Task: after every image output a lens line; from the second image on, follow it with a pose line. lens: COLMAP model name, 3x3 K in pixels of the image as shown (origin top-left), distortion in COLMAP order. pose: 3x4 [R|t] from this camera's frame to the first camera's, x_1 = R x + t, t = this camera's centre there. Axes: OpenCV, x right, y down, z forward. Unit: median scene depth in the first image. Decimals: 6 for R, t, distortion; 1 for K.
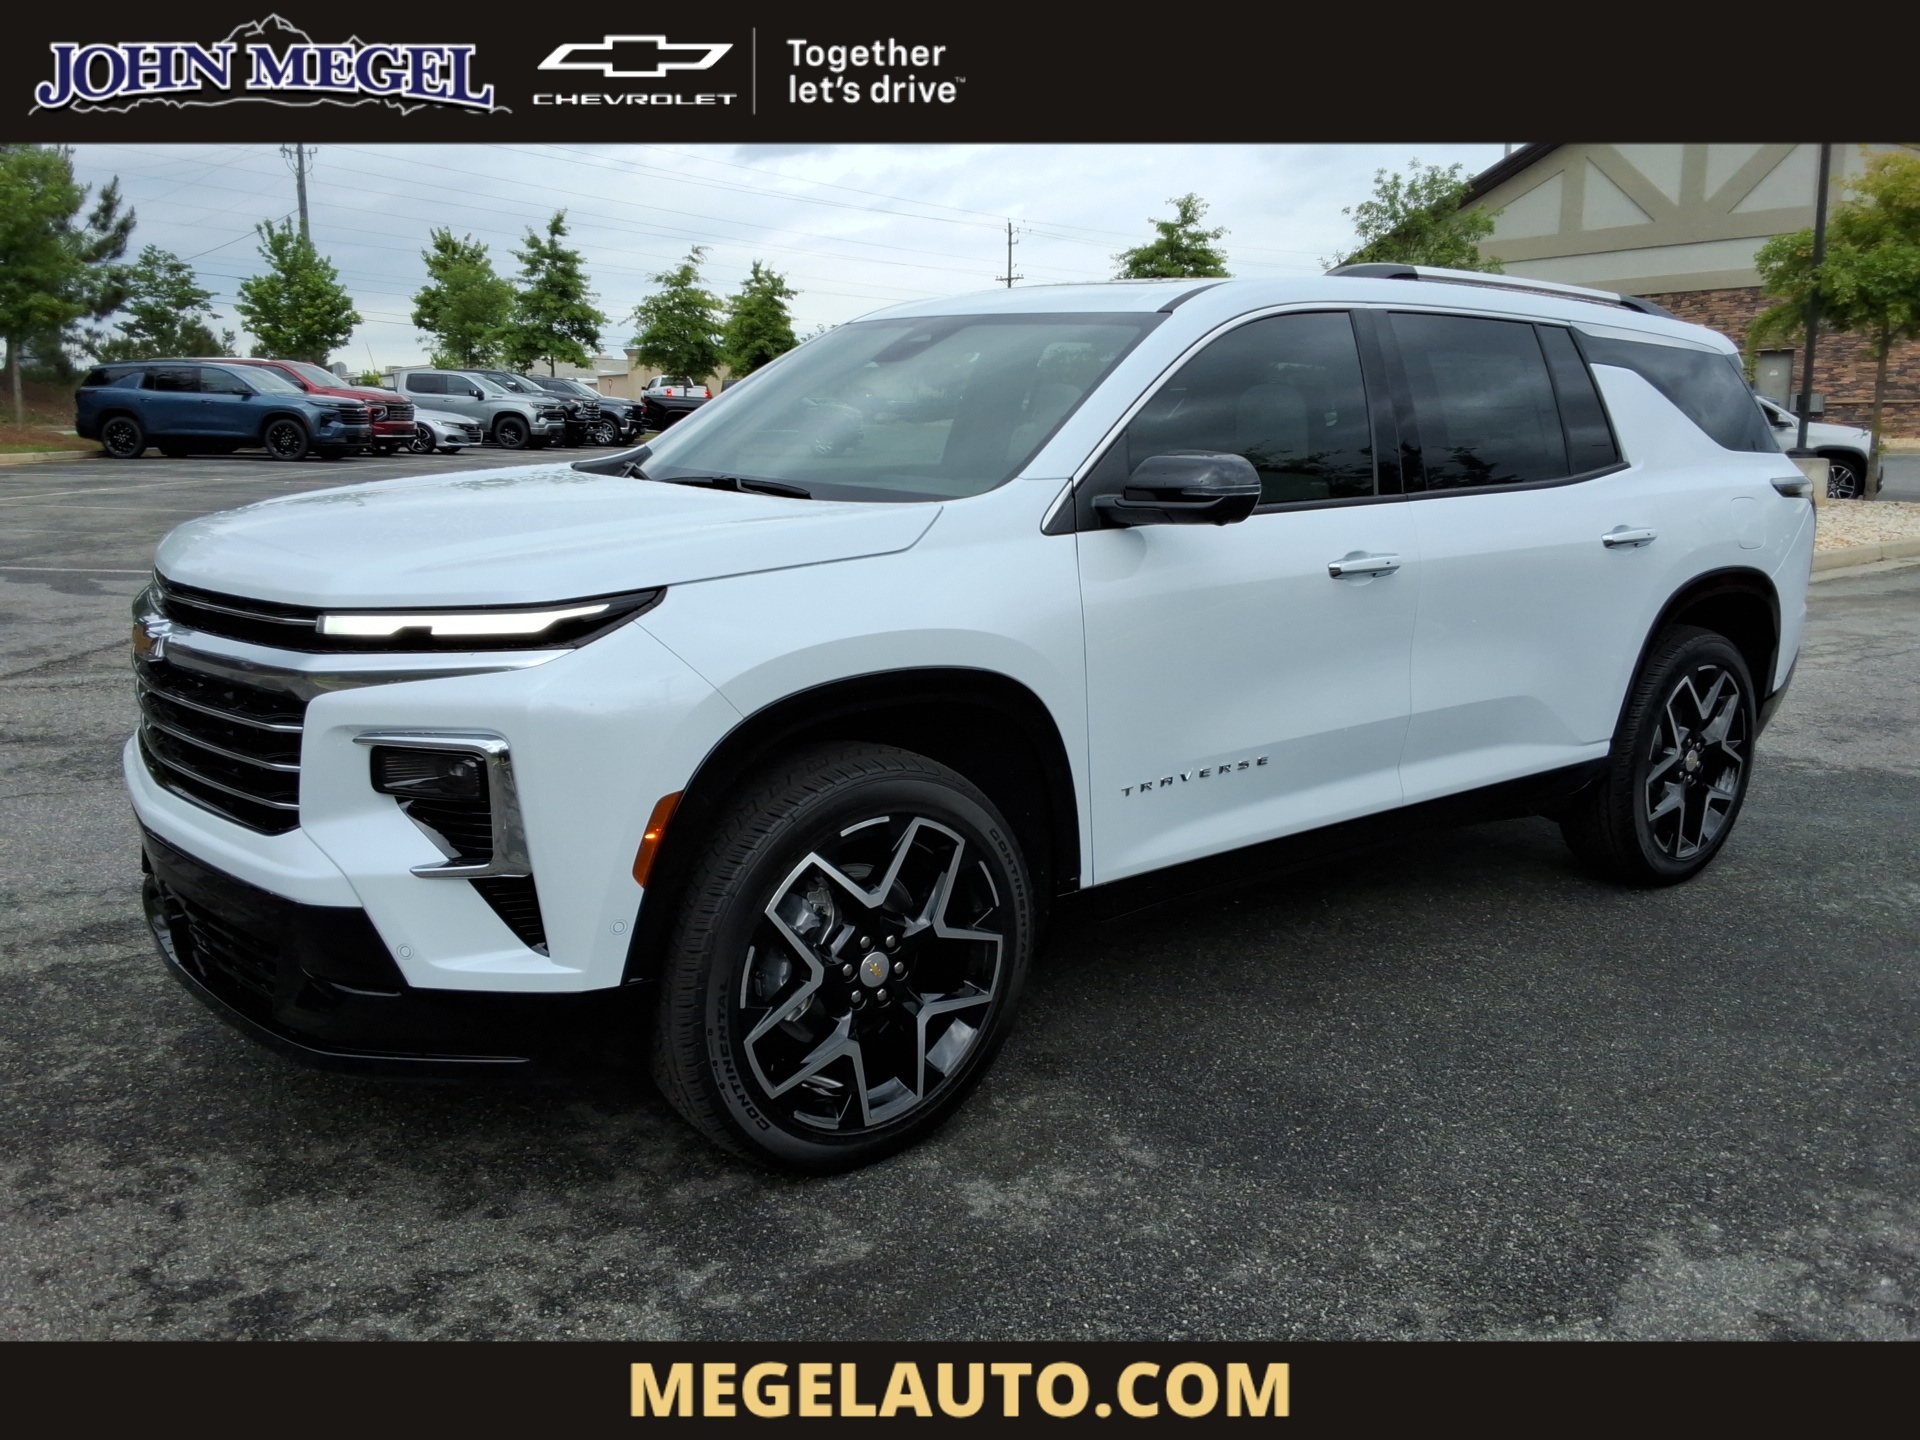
lens RADIAL K [[1537.2, 0, 971.2], [0, 1537.2, 709.5], [0, 0, 1]] dist [0.105480, -0.164453]
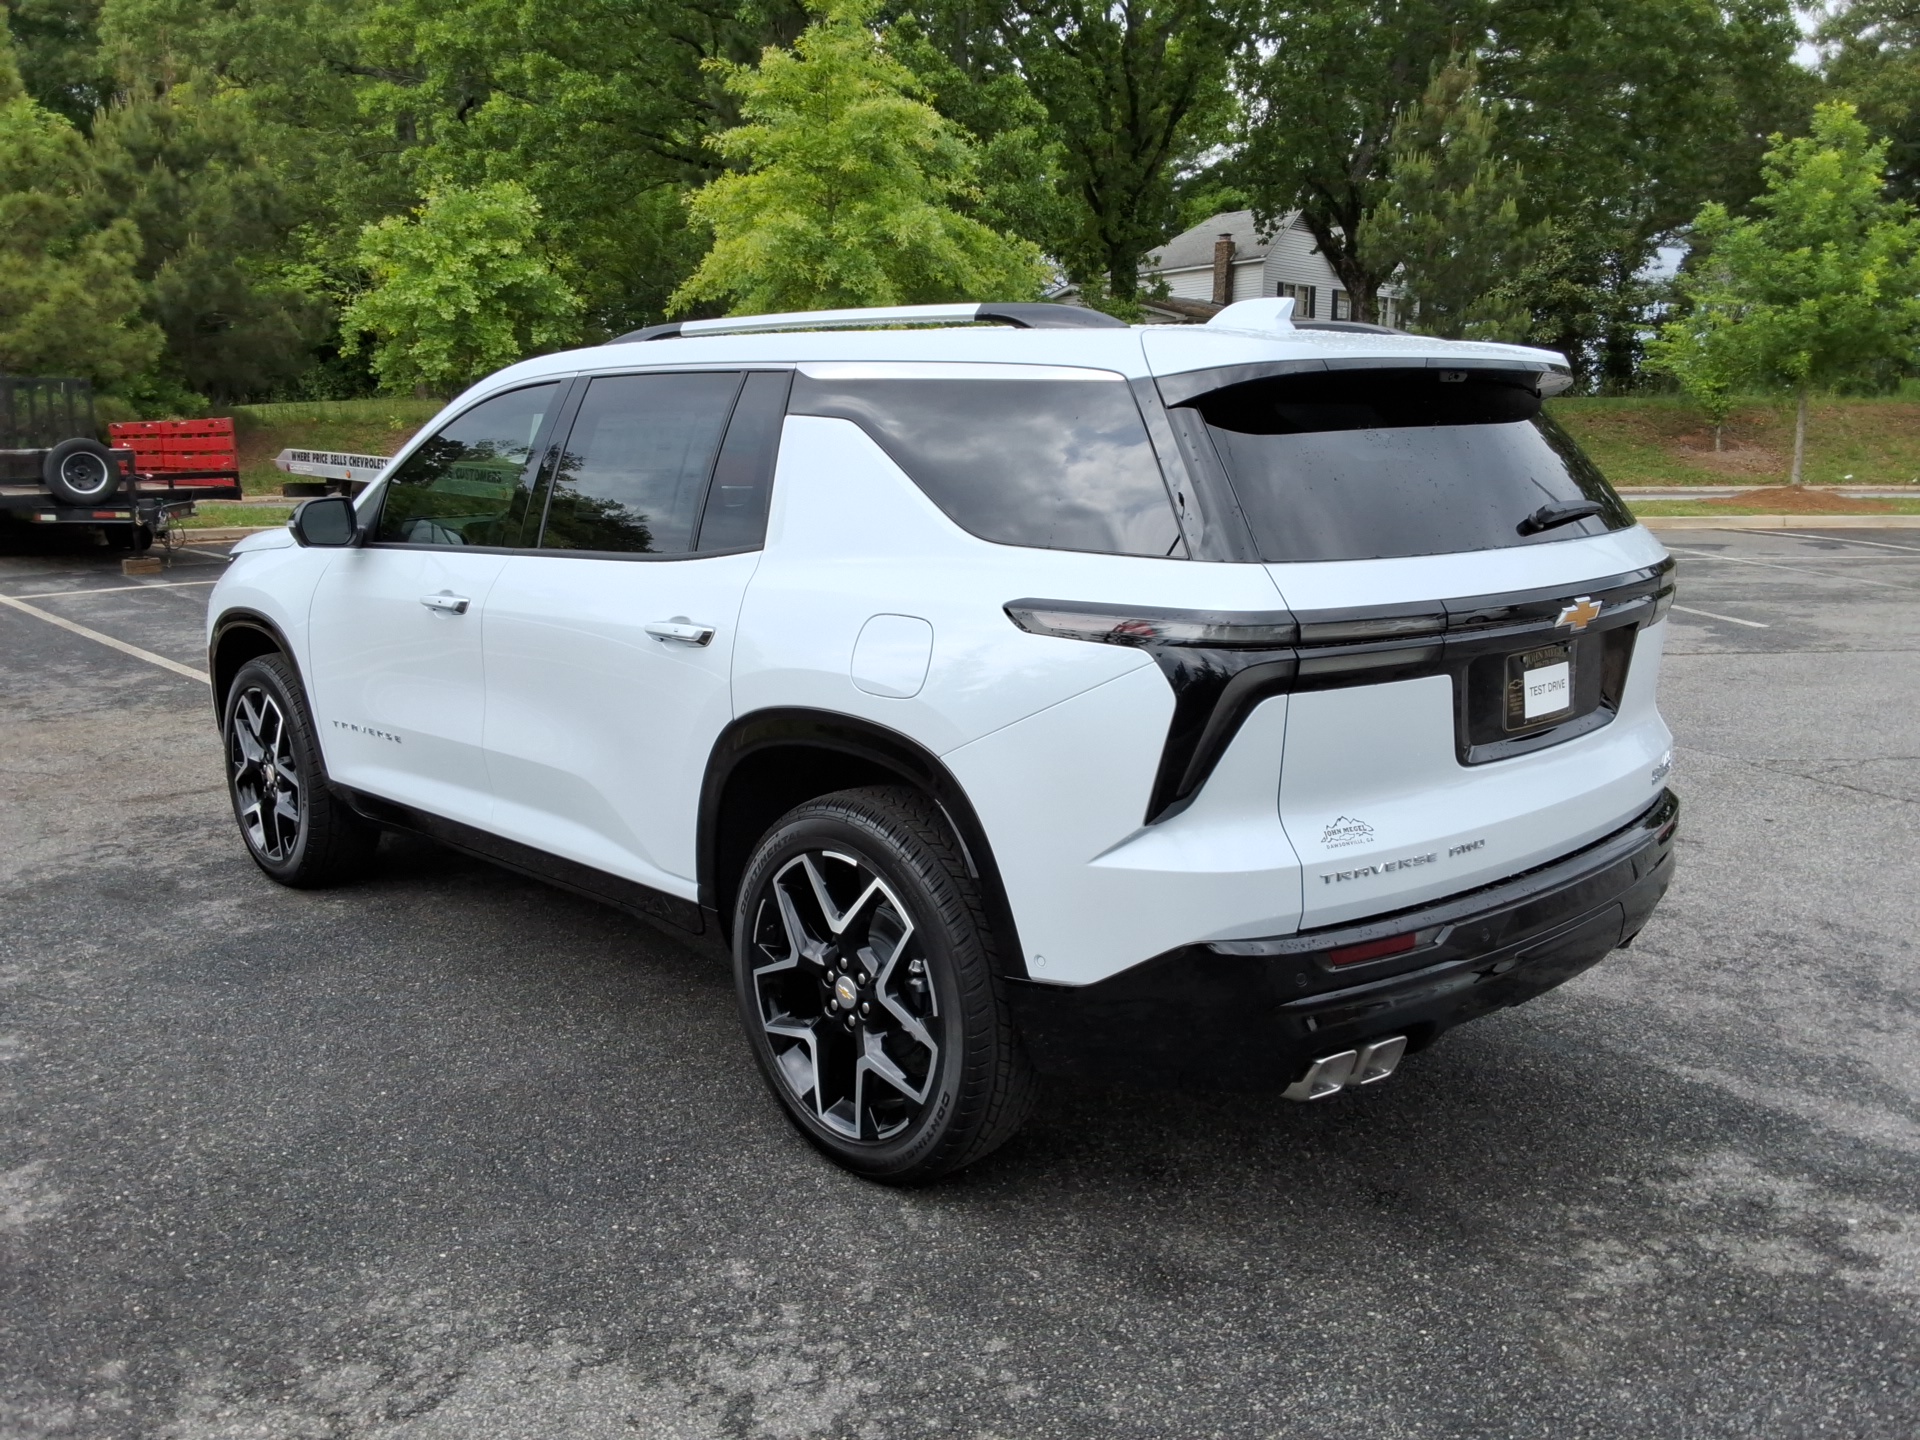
lens RADIAL K [[1537.2, 0, 979.4], [0, 1537.2, 708.4], [0, 0, 1]] dist [0.105480, -0.164453]
pose [[0.094609, 0.149953, -0.984156, 1.528103], [-0.184088, 0.974176, 0.130735, -0.254454], [0.978346, 0.168803, 0.119770, 1.331731]]
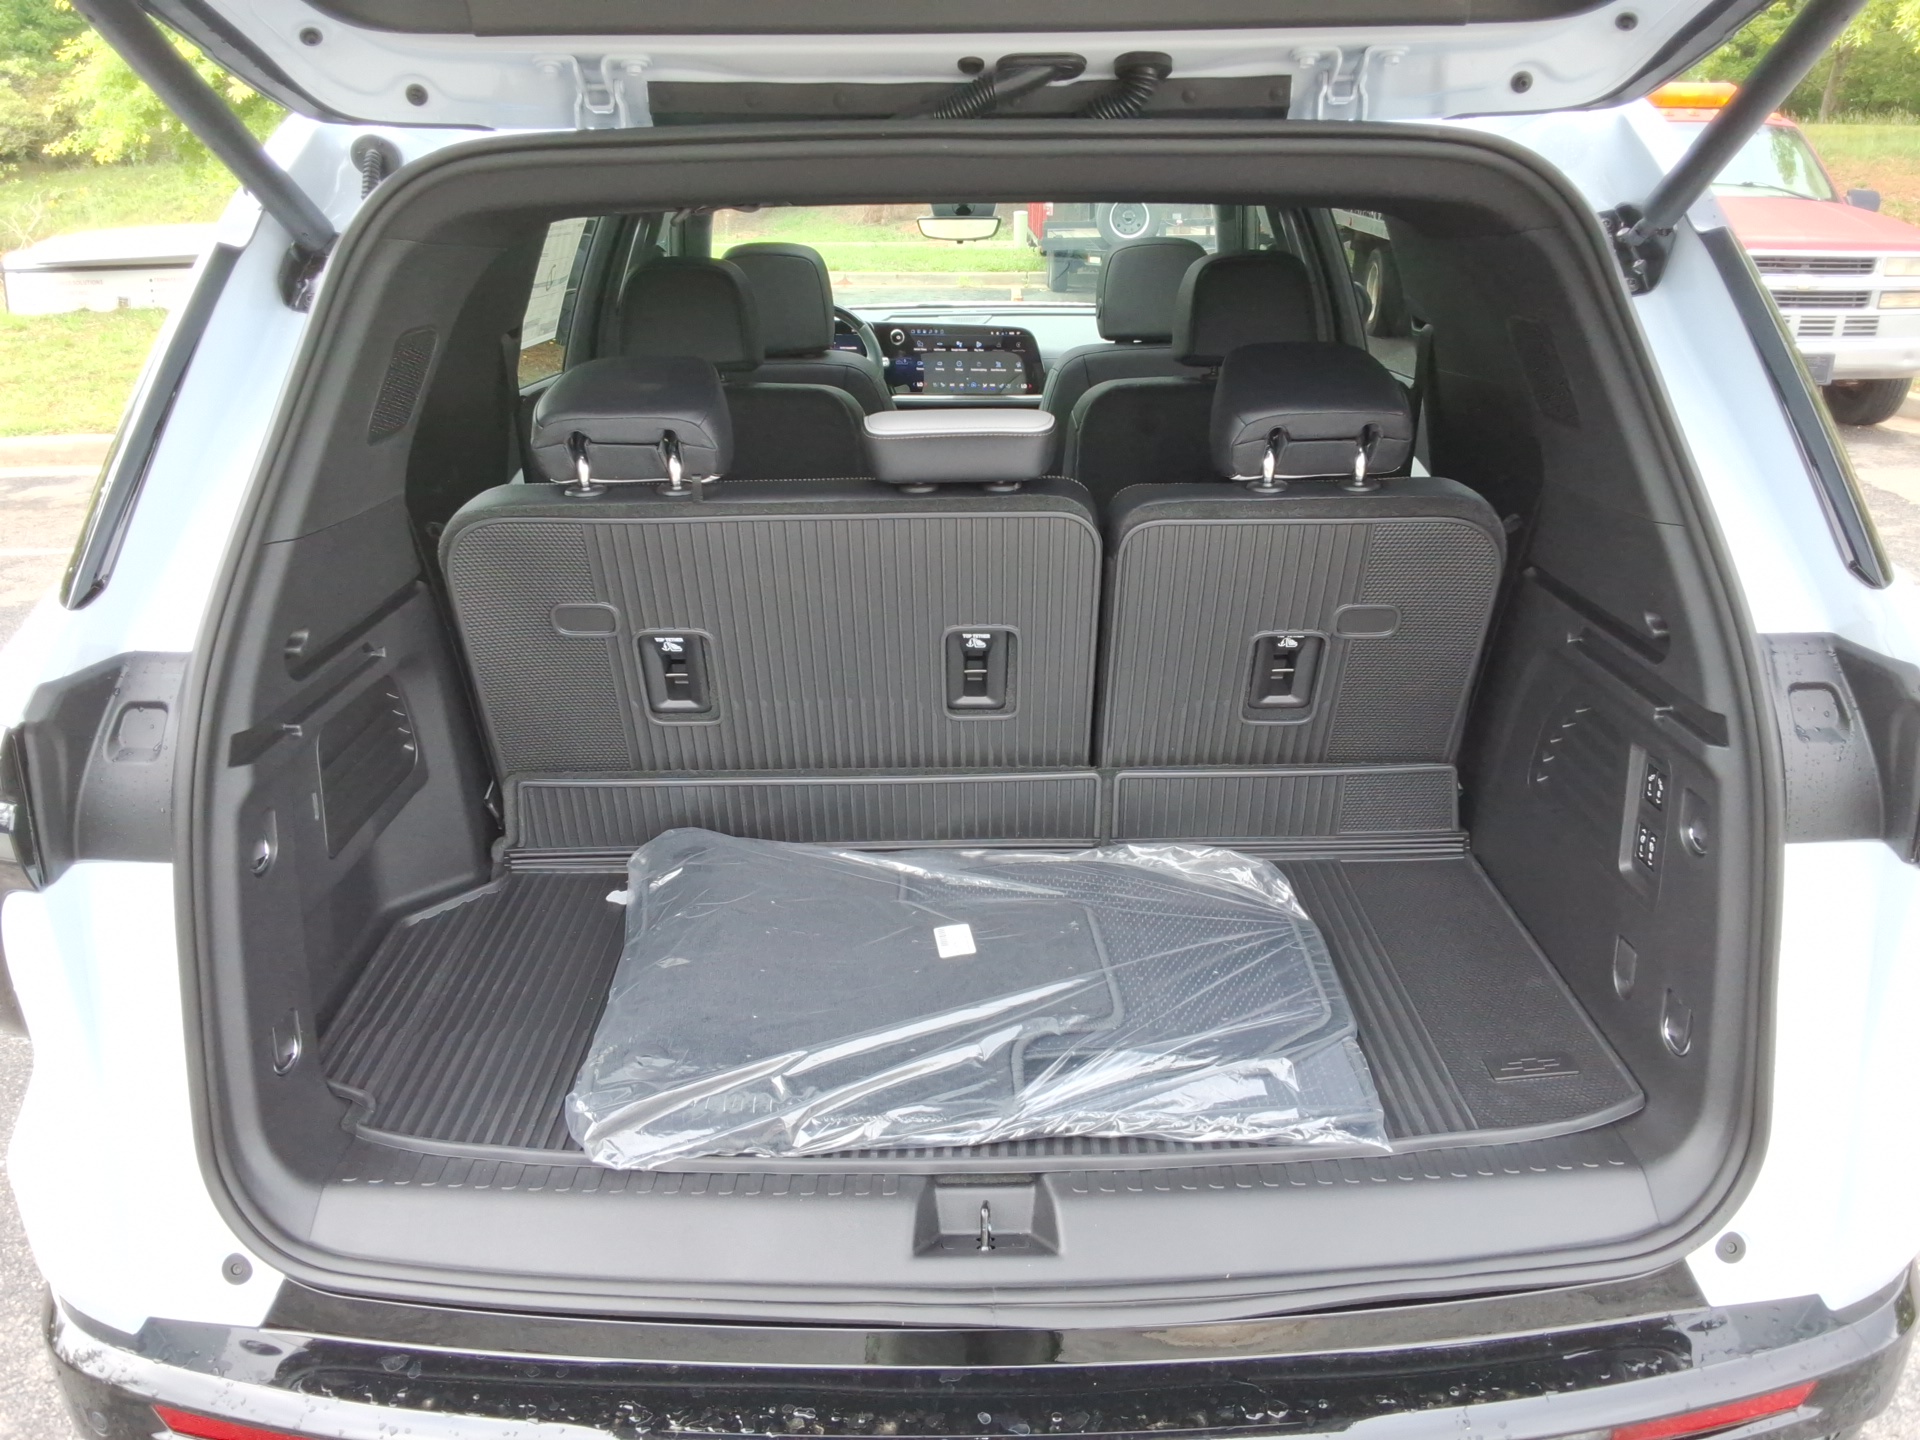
lens RADIAL K [[1537.2, 0, 976.5], [0, 1537.2, 712.8], [0, 0, 1]] dist [0.105480, -0.164453]
pose [[-0.619982, 0.239443, -0.747188, 0.950498], [-0.159699, 0.893854, 0.418953, -0.410047], [0.768192, 0.379068, -0.515935, 1.888721]]
